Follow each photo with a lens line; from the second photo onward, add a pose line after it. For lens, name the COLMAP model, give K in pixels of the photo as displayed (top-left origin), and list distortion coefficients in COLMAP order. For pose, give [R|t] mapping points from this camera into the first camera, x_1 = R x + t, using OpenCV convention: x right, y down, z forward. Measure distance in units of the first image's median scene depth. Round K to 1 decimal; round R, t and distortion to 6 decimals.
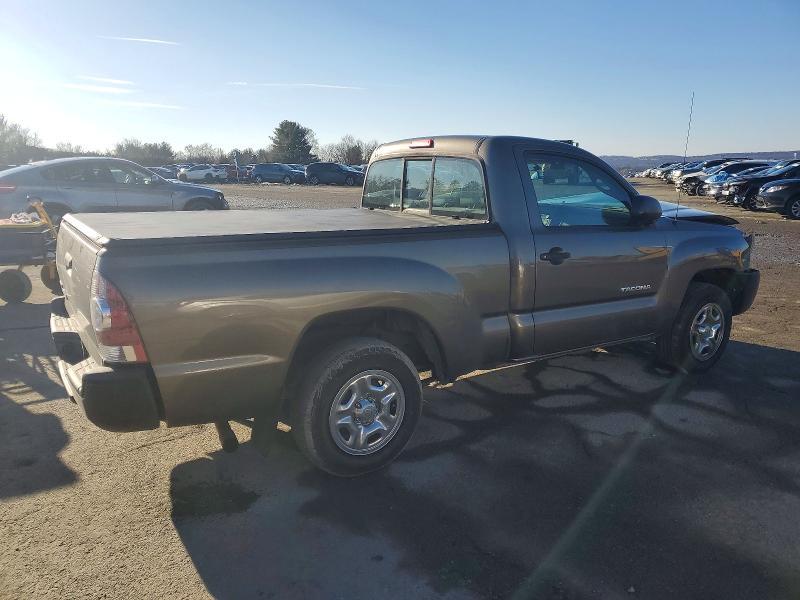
lens RADIAL K [[617.7, 0, 400.0], [0, 617.7, 300.0], [0, 0, 1]] dist [-0.002057, -0.000117]
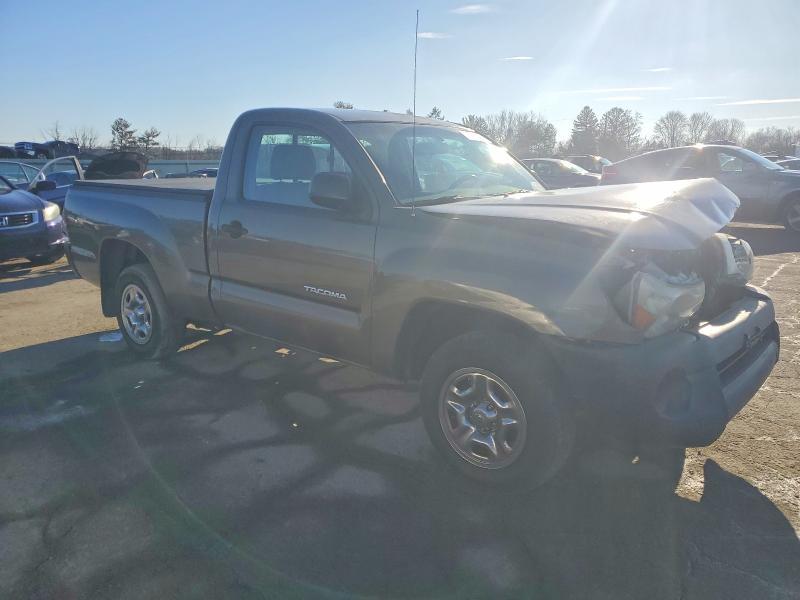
lens RADIAL K [[617.7, 0, 400.0], [0, 617.7, 300.0], [0, 0, 1]] dist [-0.002057, -0.000117]
pose [[0.283806, 0.197773, -0.938264, 1.146311], [-0.190608, 0.970607, 0.146936, -0.142005], [0.939746, 0.137139, 0.313161, 0.860596]]
